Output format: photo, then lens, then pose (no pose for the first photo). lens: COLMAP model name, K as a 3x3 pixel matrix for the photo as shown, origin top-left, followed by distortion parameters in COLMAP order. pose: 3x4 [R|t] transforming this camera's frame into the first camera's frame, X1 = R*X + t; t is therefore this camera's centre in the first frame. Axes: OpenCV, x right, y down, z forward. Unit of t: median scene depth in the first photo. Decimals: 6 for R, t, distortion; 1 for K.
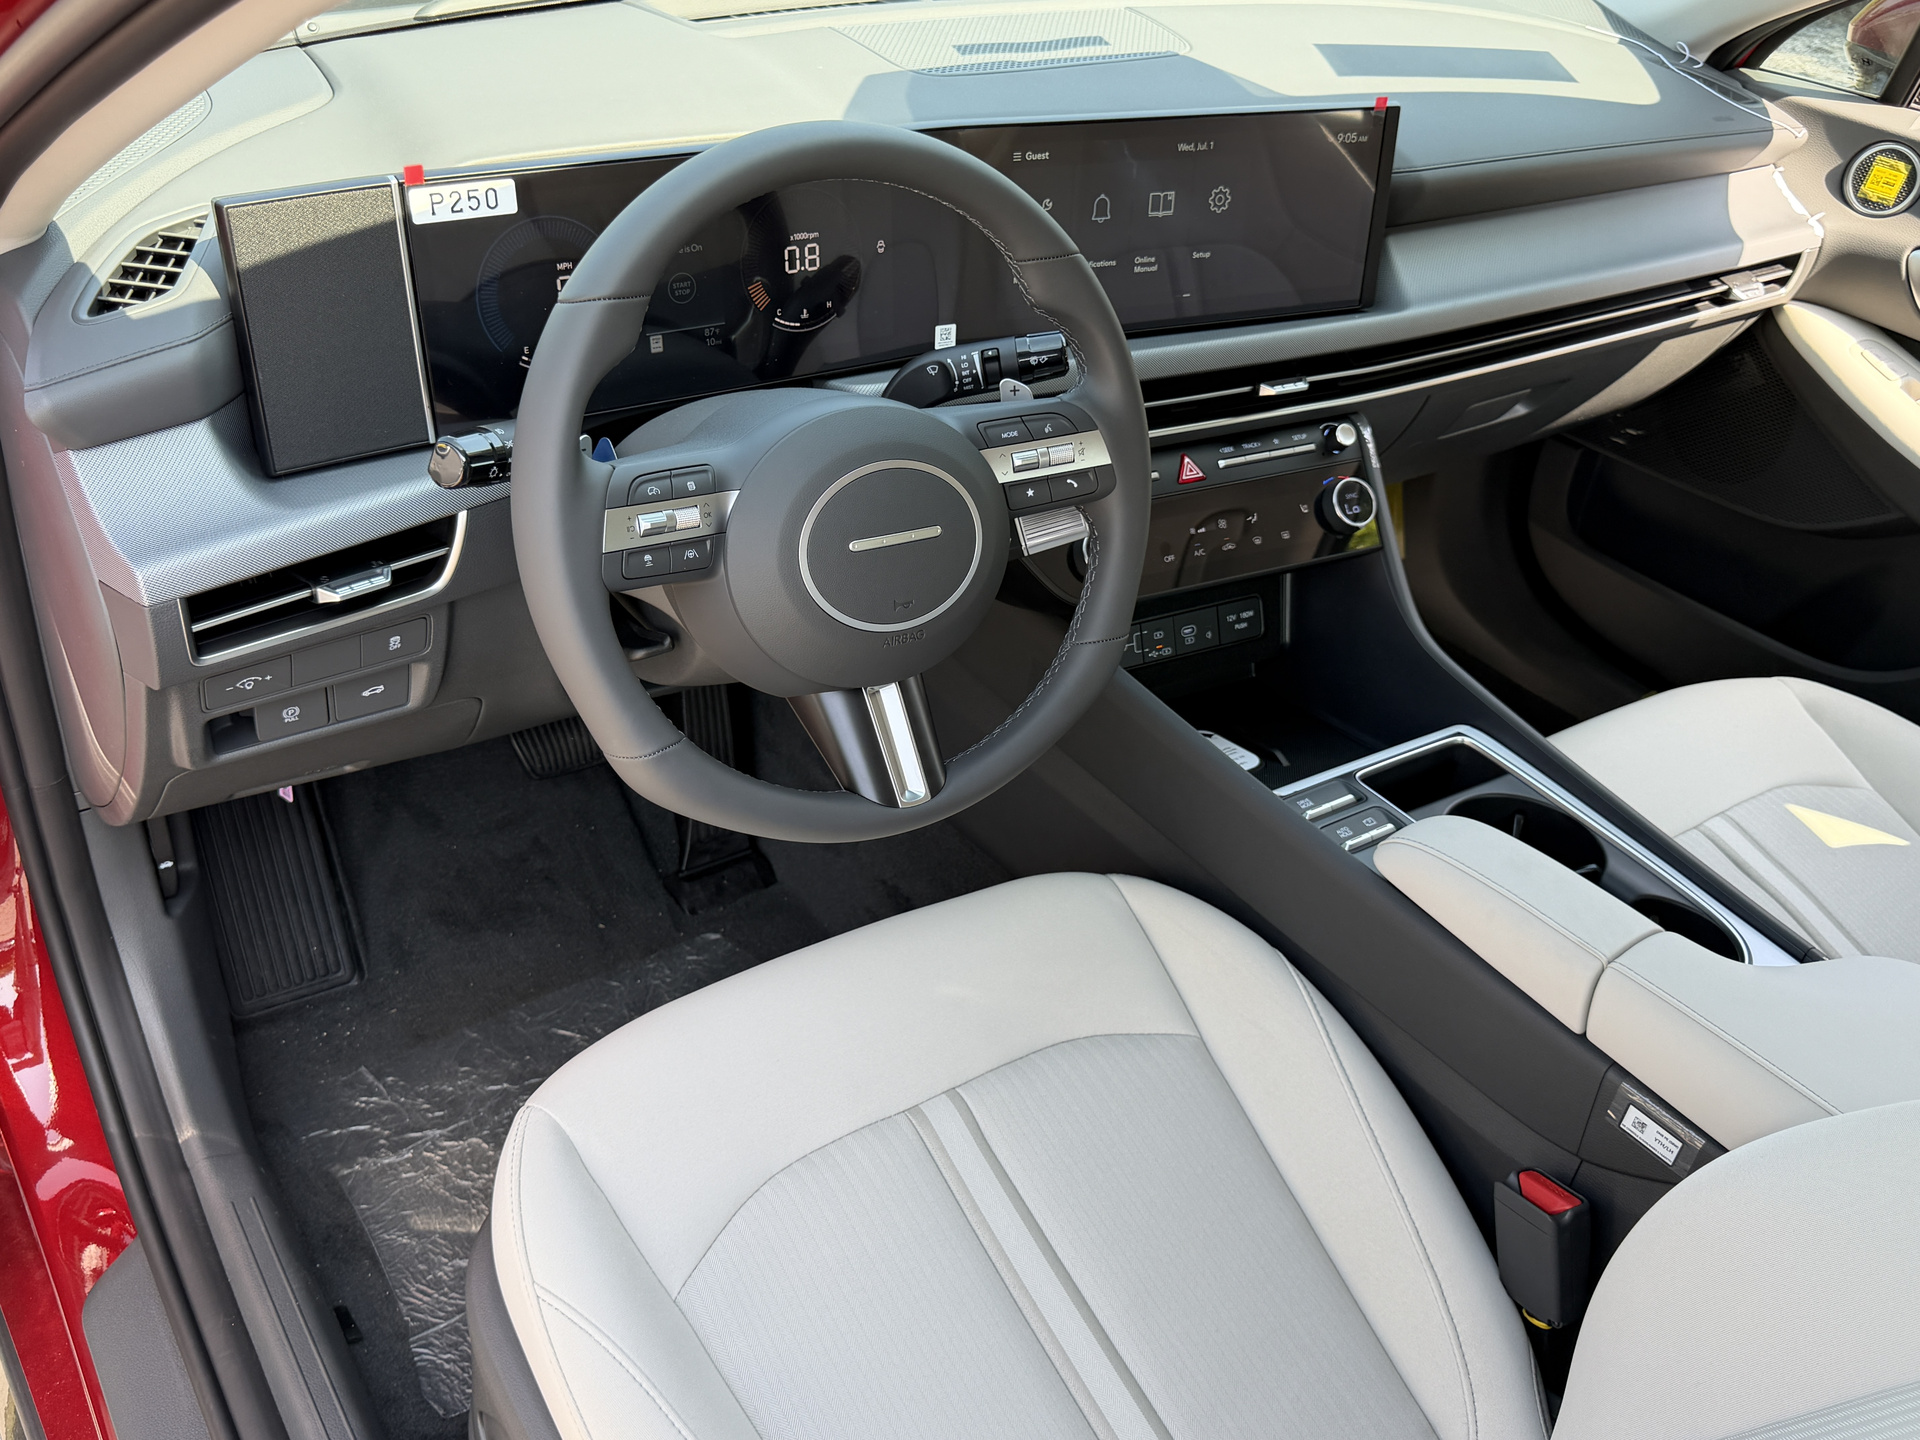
lens RADIAL K [[1667.5, 0, 942.4], [0, 1667.5, 743.5], [0, 0, 1]] dist [0.061626, -0.067375]
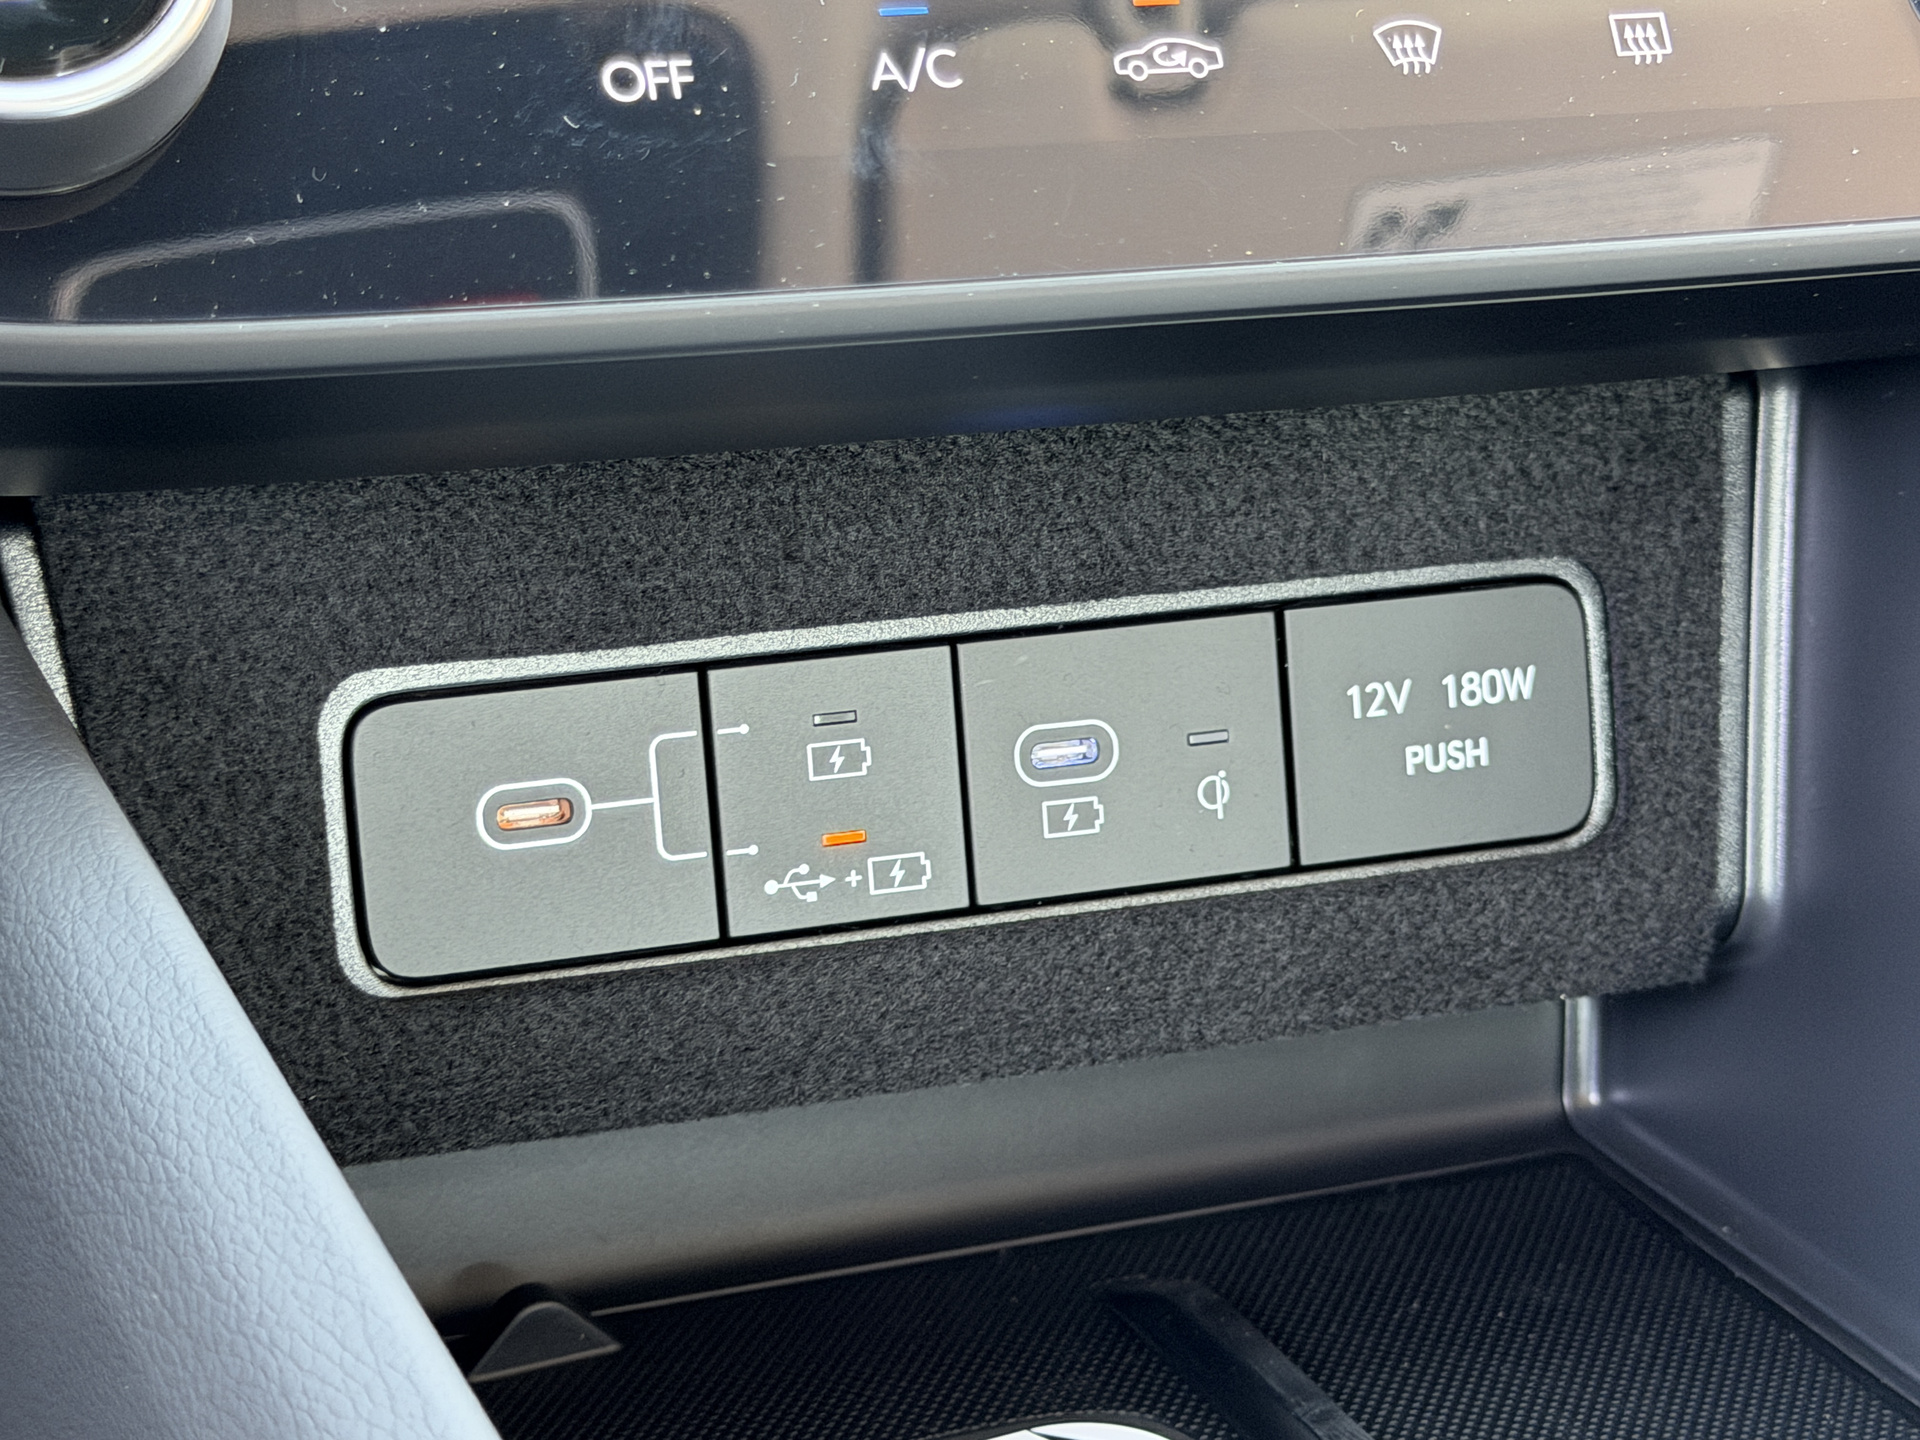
lens RADIAL K [[3901.1, 0, 975.5], [0, 3901.1, 713.5], [0, 0, 1]] dist [0.107673, 0.000000]
pose [[0.990929, 0.055237, -0.122507, 0.202670], [-0.073351, 0.986164, -0.148664, -0.019476], [0.112600, 0.156302, 0.981270, 0.721067]]
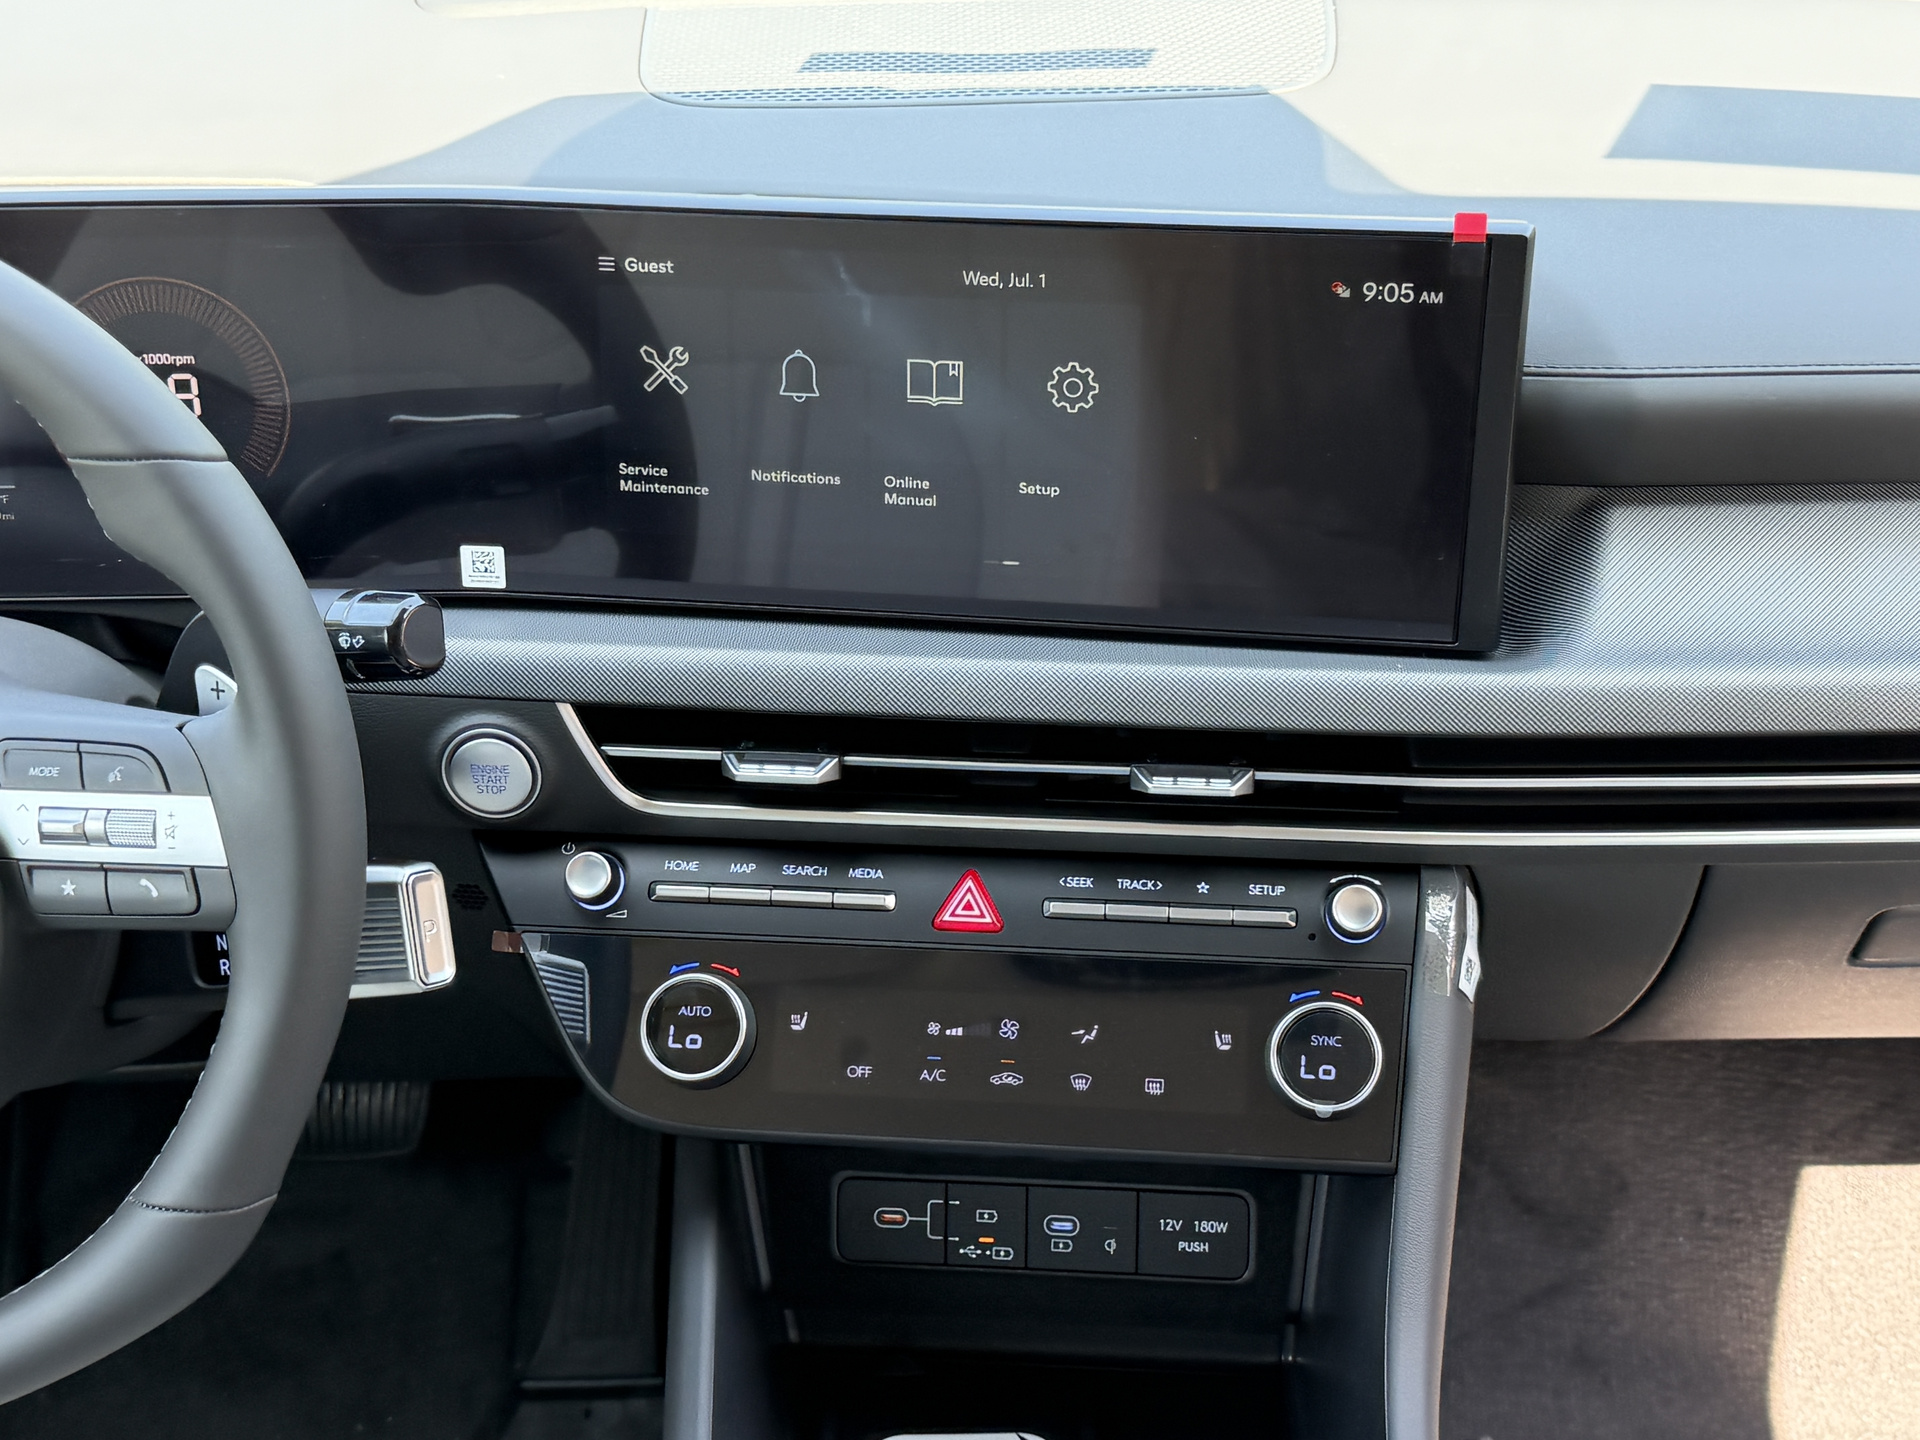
lens RADIAL K [[2703.5, 0, 944.4], [0, 2703.5, 754.3], [0, 0, 1]] dist [0.119136, 0.000000]
pose [[0.824544, 0.193104, -0.531826, 0.567872], [-0.251155, 0.967193, -0.038207, -0.178616], [0.507000, 0.165074, 0.845991, 0.326579]]
